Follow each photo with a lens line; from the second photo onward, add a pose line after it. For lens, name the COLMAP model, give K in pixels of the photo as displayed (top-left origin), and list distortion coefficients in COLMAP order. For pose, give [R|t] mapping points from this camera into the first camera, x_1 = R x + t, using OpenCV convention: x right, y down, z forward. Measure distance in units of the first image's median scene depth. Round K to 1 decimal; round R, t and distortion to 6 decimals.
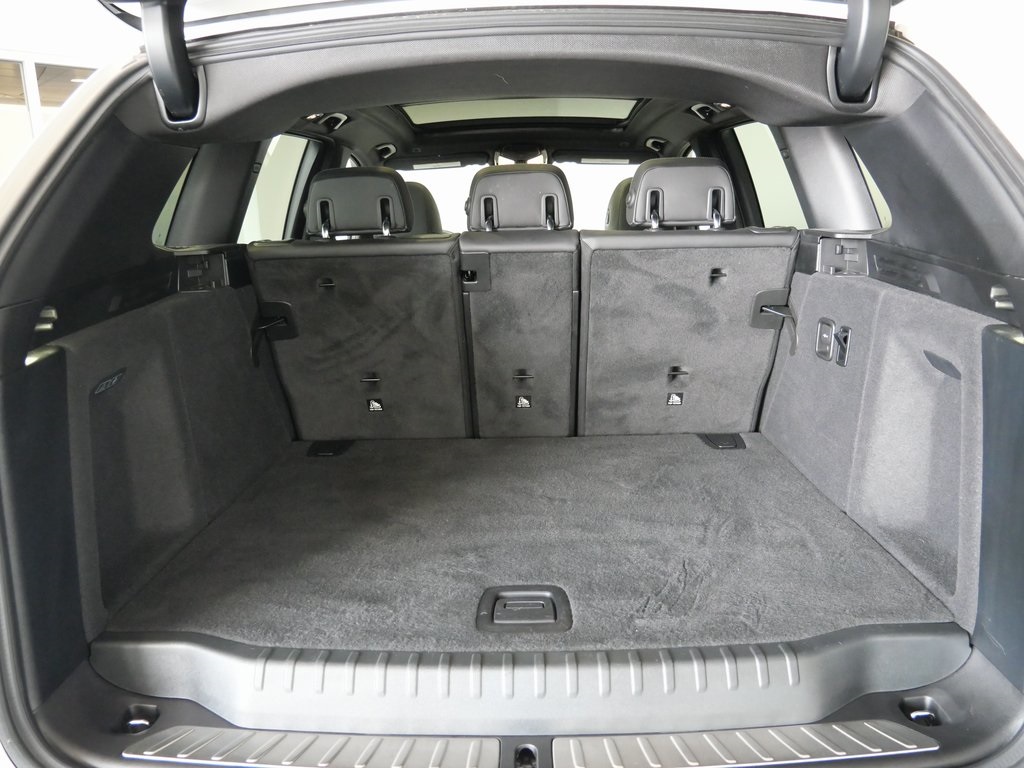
lens RADIAL K [[746.3, 0, 514.0], [0, 746.3, 387.2], [0, 0, 1]] dist [-0.040022, 0.016673]
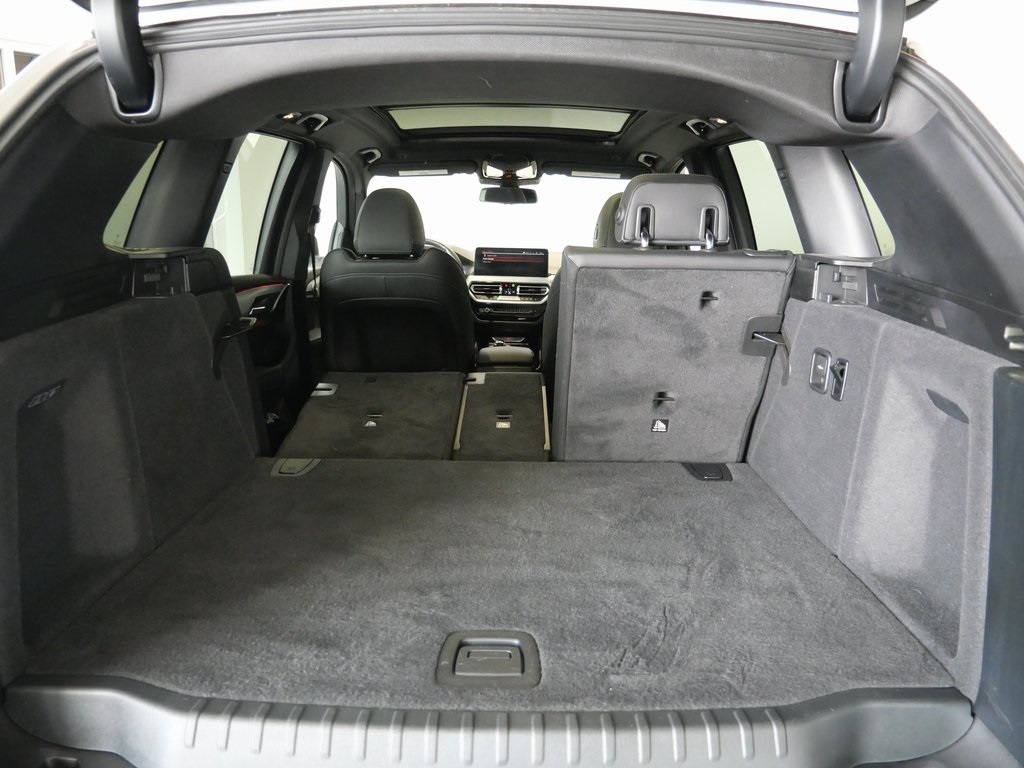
lens RADIAL K [[746.3, 0, 514.6], [0, 746.3, 390.8], [0, 0, 1]] dist [-0.040022, 0.016673]
pose [[0.999261, 0.032556, 0.020425, 0.014086], [-0.032385, 0.999438, -0.008648, -0.023185], [-0.020695, 0.007981, 0.999754, 0.076489]]
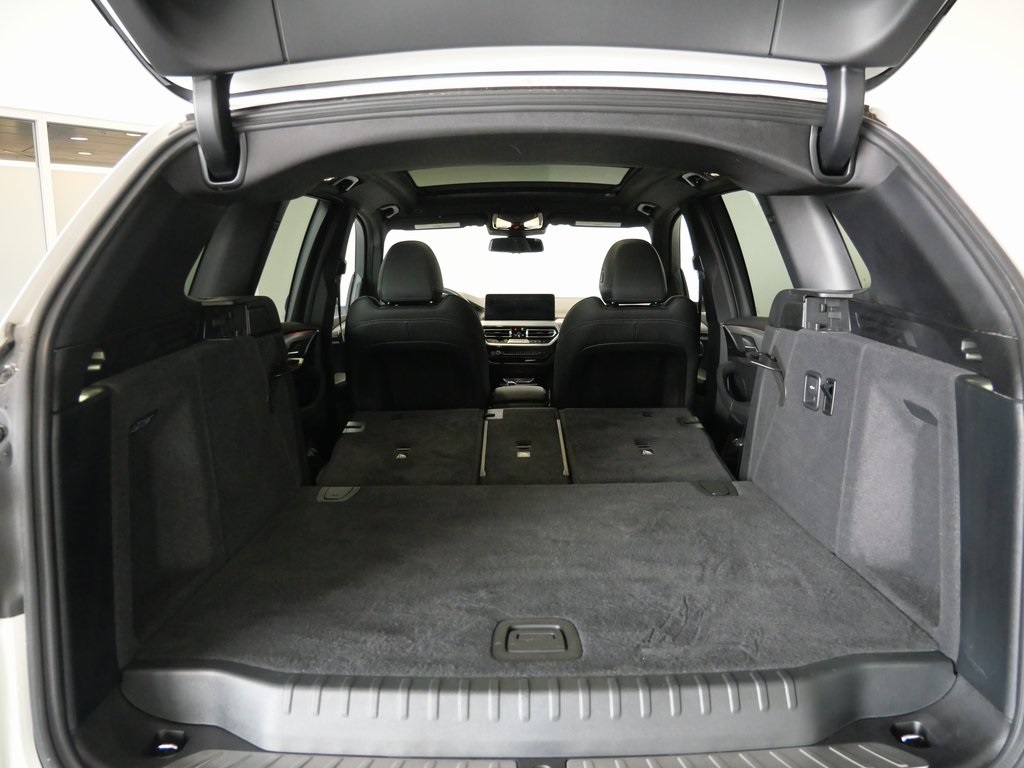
lens RADIAL K [[746.3, 0, 515.4], [0, 746.3, 387.2], [0, 0, 1]] dist [-0.040022, 0.016673]
pose [[0.999729, 0.009747, 0.021129, -0.038327], [-0.008080, 0.996953, -0.077585, 0.021269], [-0.021821, 0.077394, 0.996762, -0.071941]]
